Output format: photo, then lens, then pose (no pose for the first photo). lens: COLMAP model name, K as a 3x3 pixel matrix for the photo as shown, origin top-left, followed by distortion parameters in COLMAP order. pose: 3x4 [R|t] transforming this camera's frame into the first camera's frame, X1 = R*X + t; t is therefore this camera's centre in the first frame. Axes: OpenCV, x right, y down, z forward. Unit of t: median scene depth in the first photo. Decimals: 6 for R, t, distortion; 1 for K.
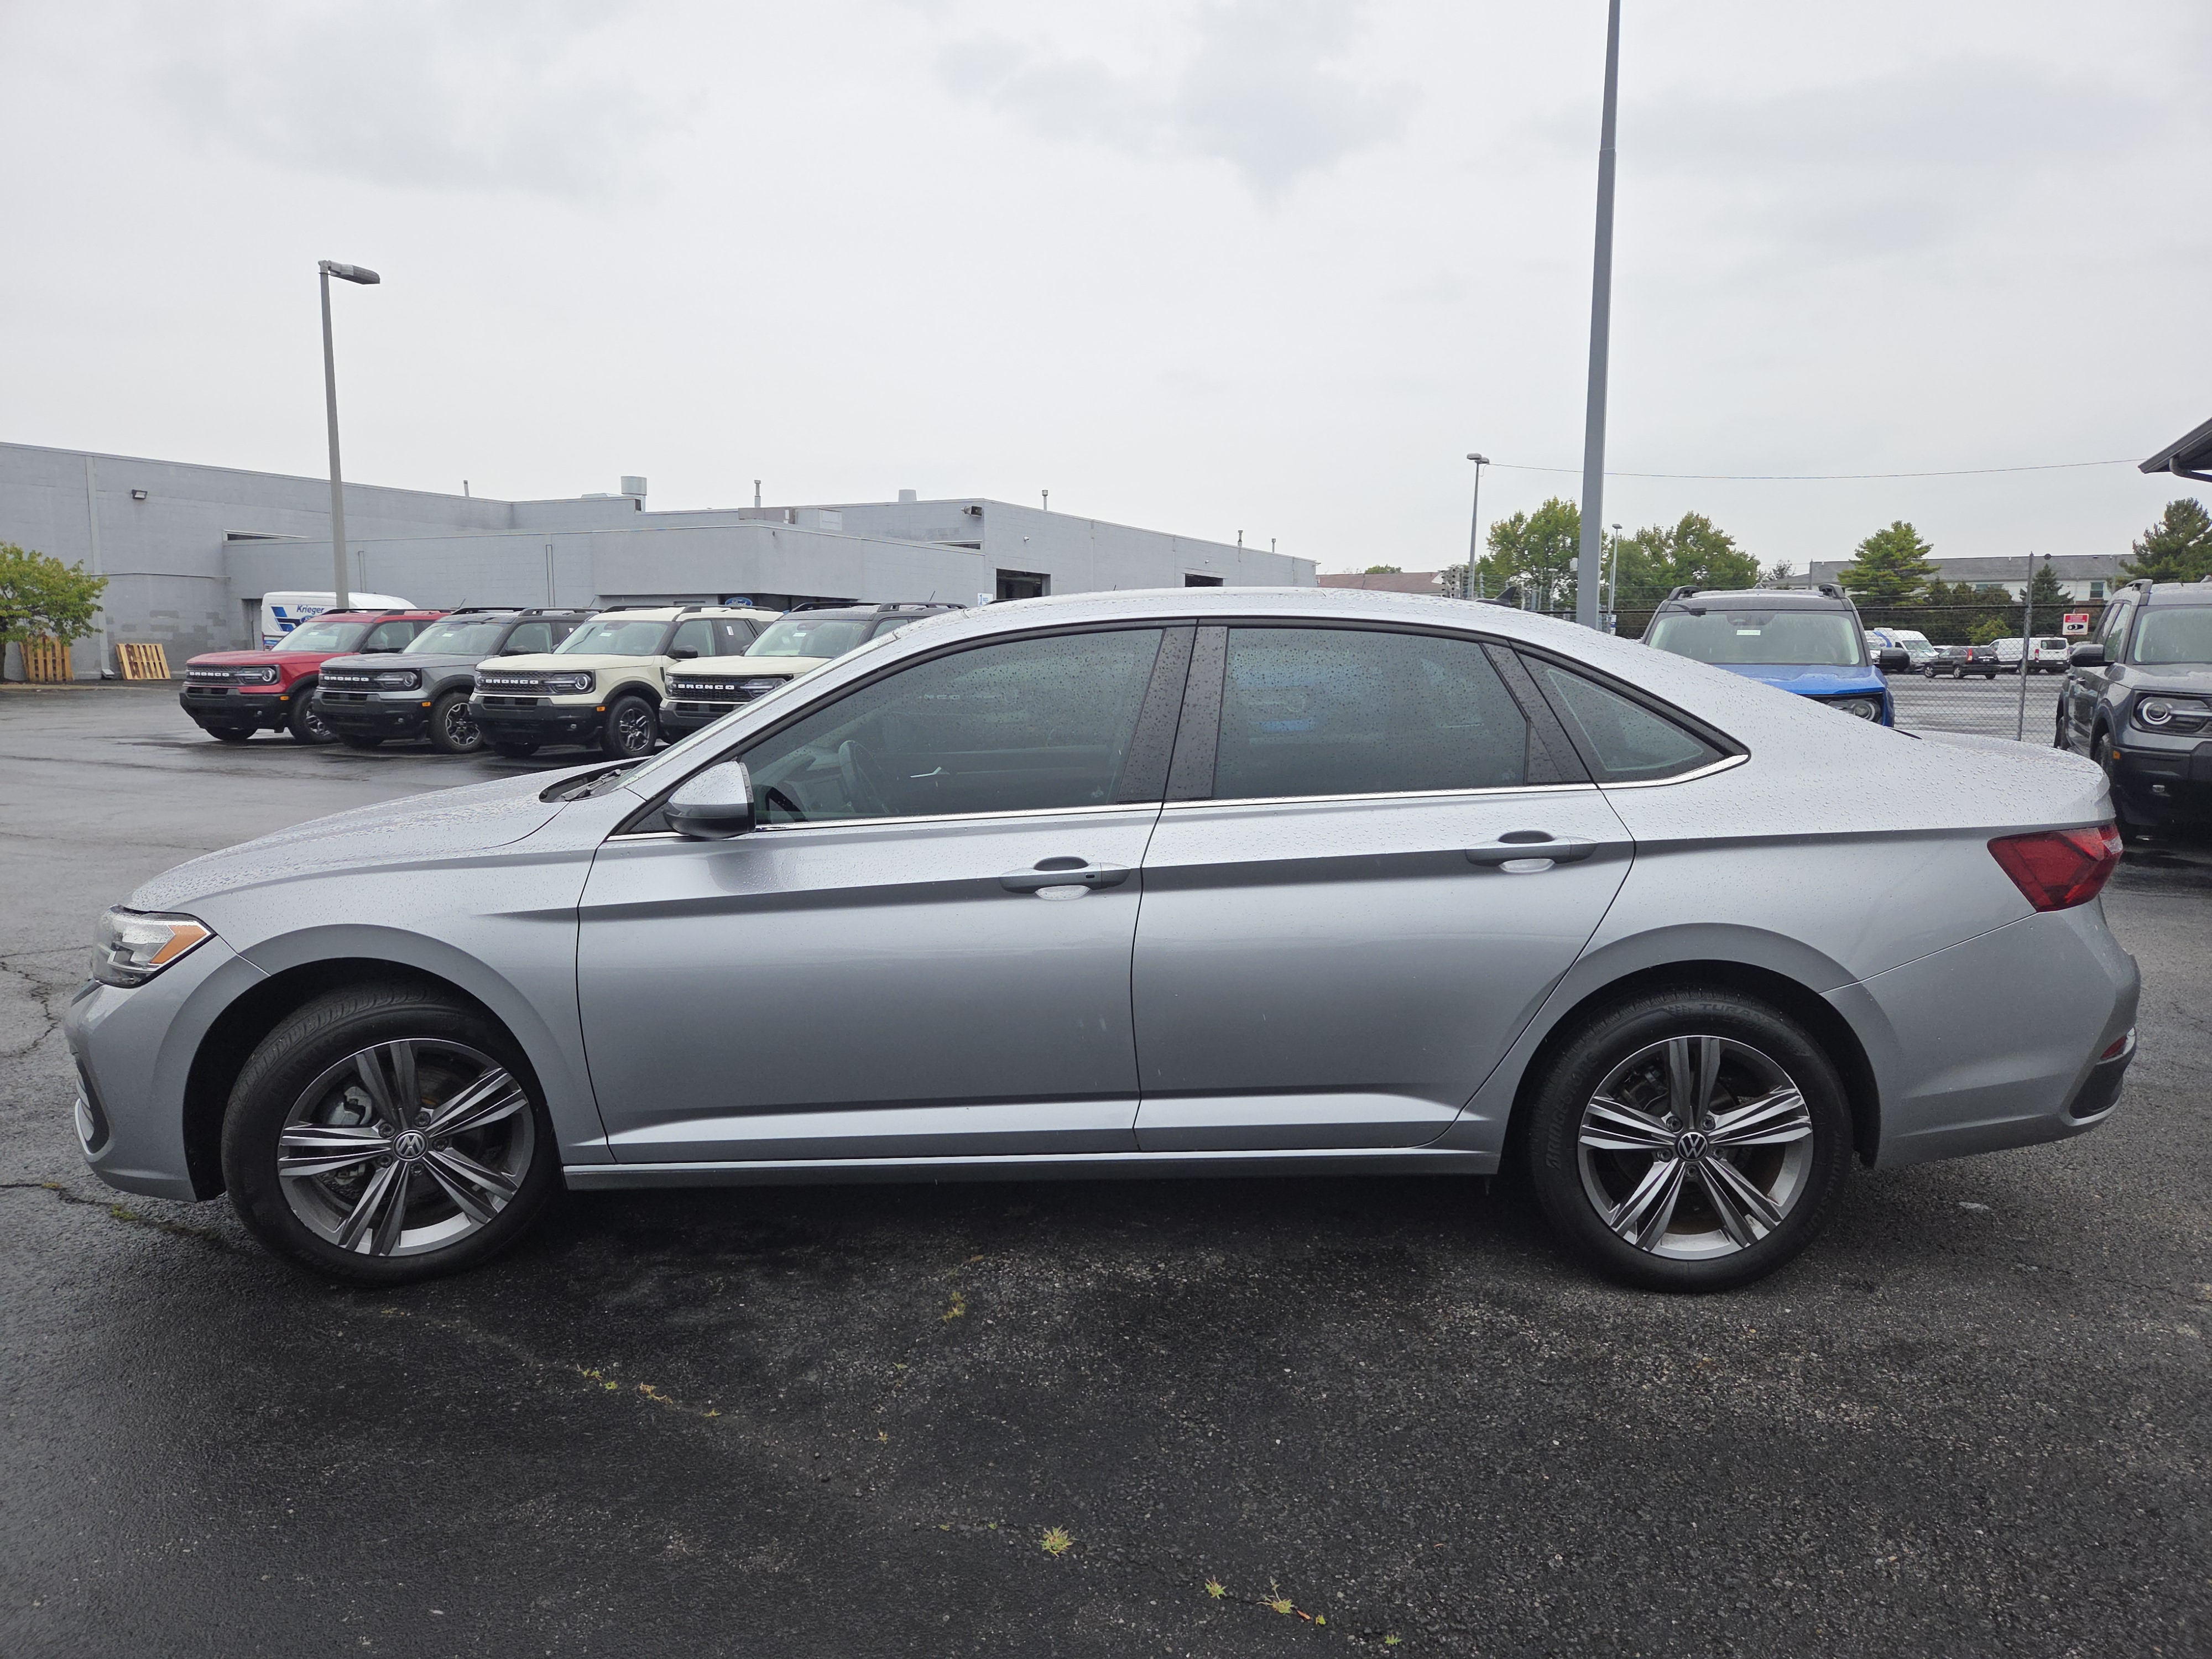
lens RADIAL K [[1478.4, 0, 1194.4], [0, 1478.4, 822.0], [0, 0, 1]] dist [0.032472, -0.008793]
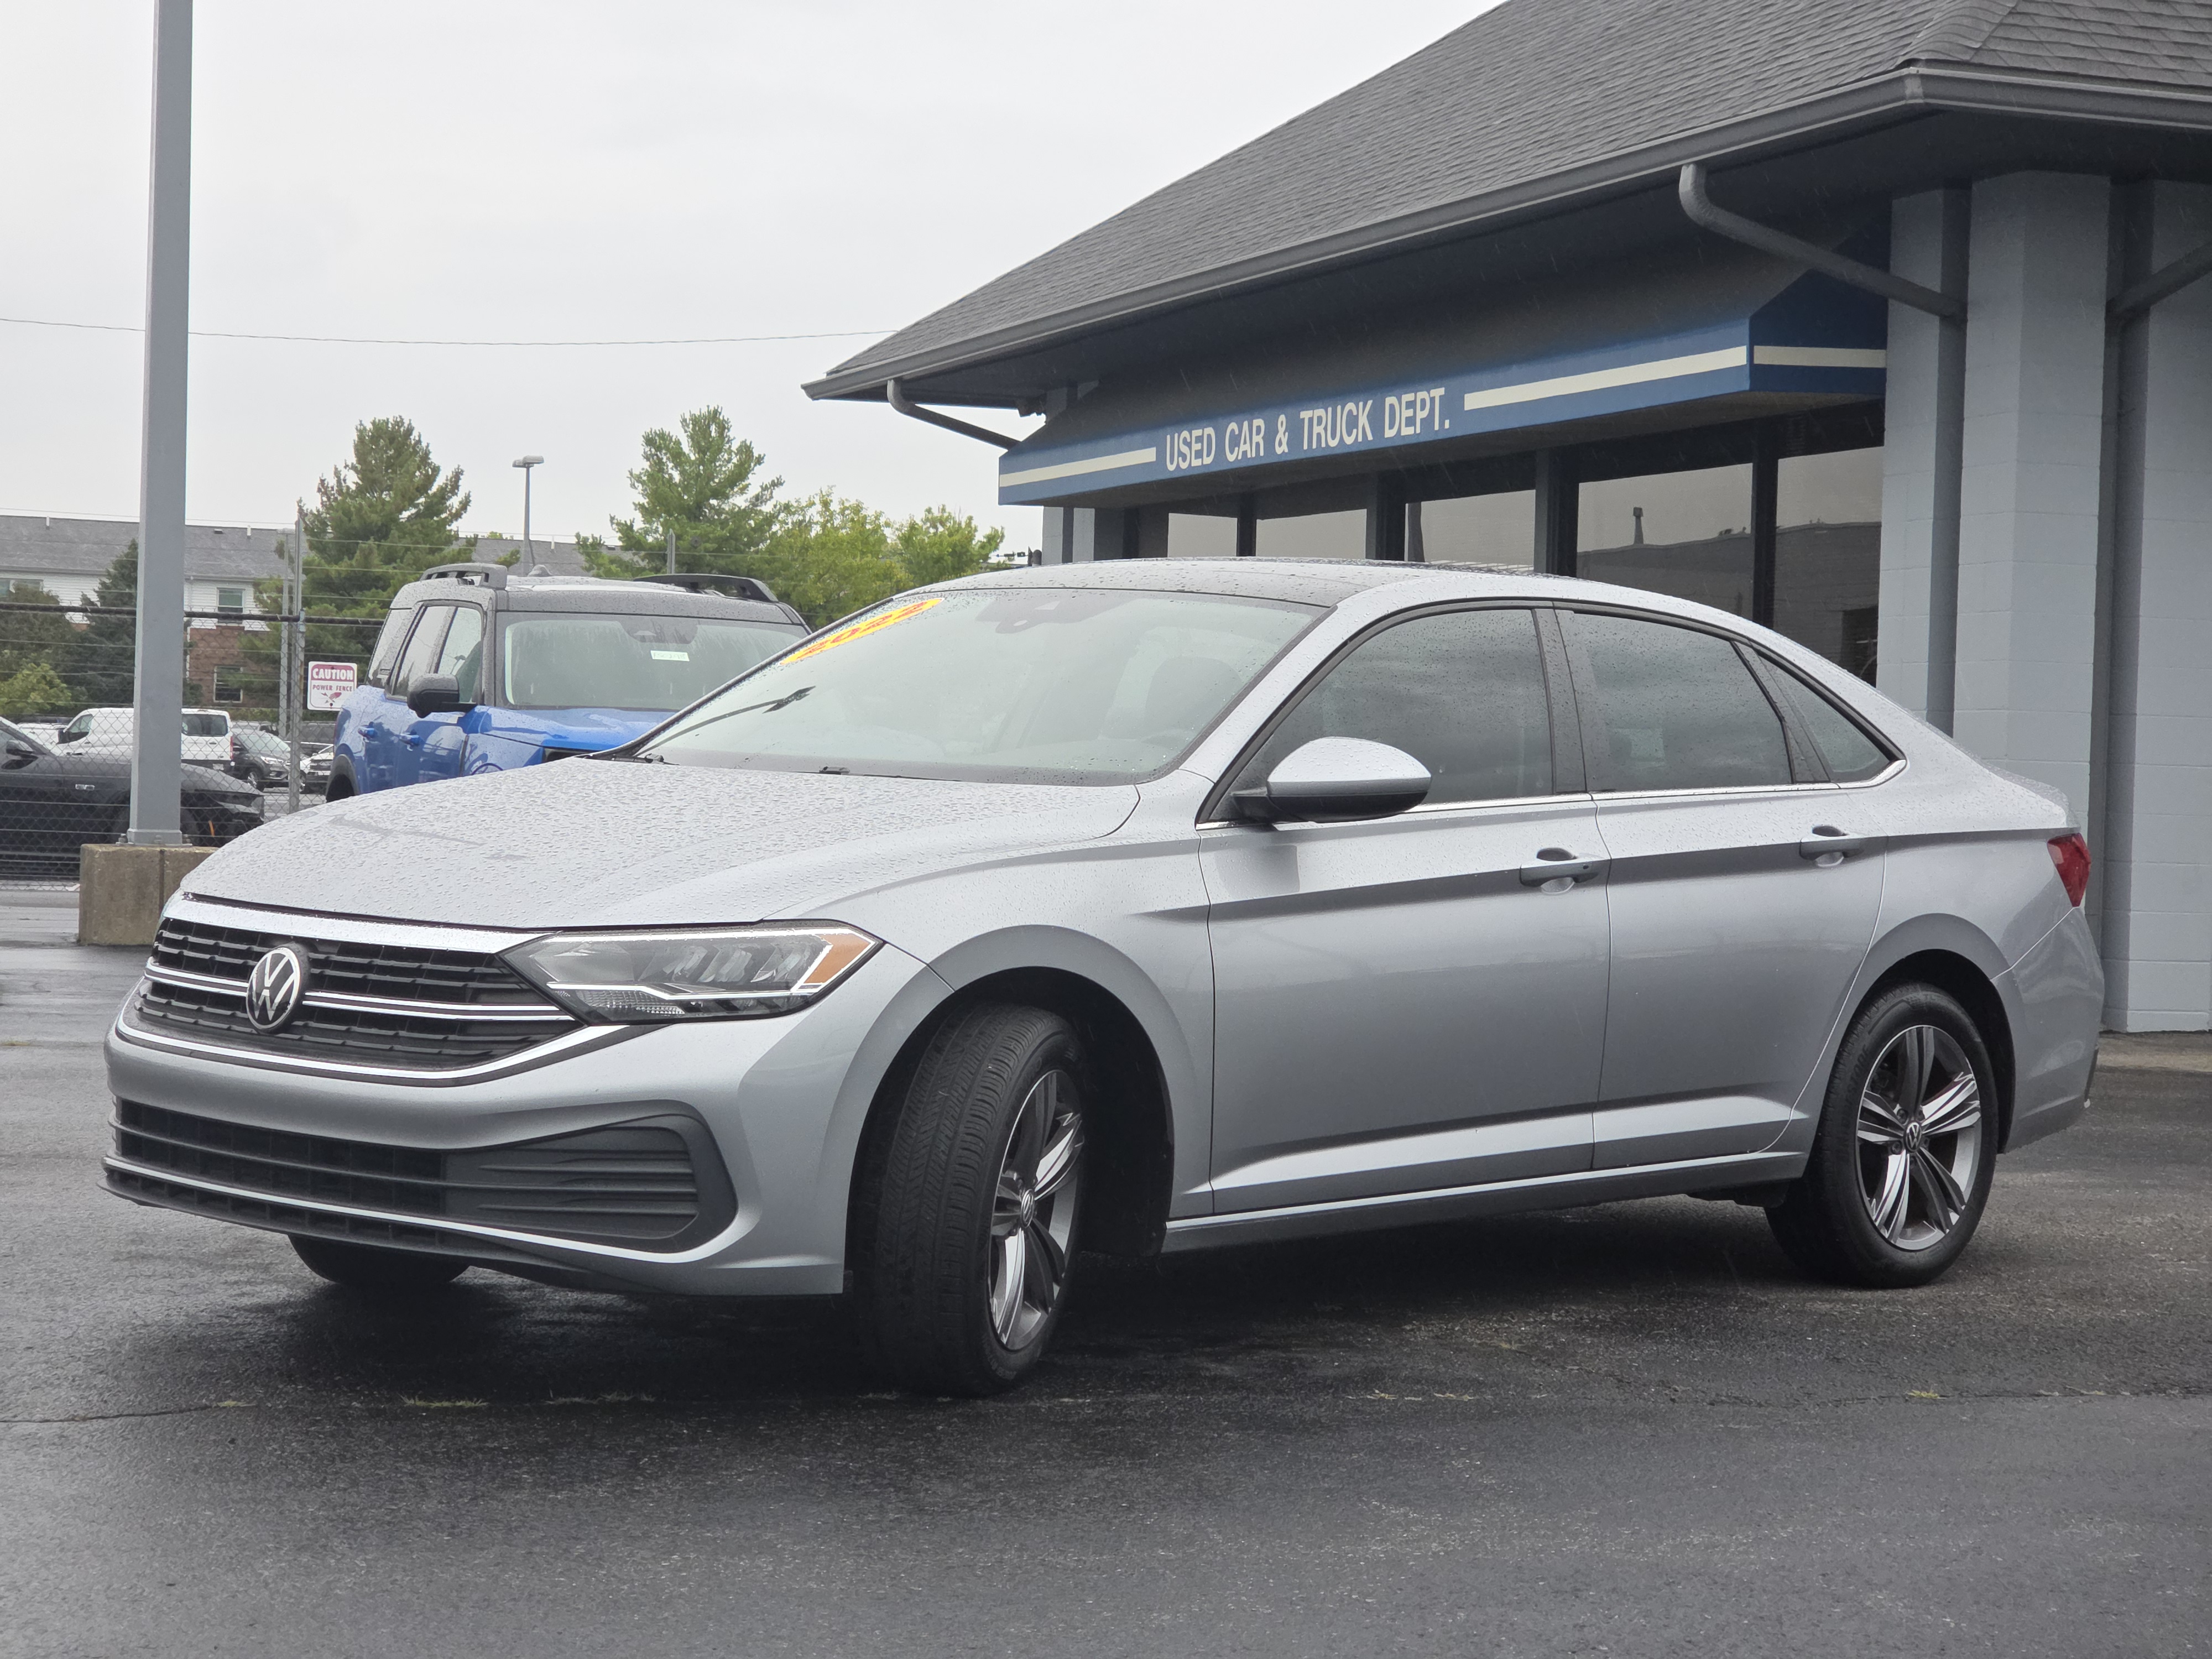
lens RADIAL K [[4439.9, 0, 1106.8], [0, 4439.9, 826.3], [0, 0, 1]] dist [-0.025221, 0.000000]
pose [[0.671479, 0.010674, 0.740947, -2.293343], [0.060528, 0.995765, -0.069198, 0.181860], [-0.738548, 0.091313, 0.667989, -0.647327]]
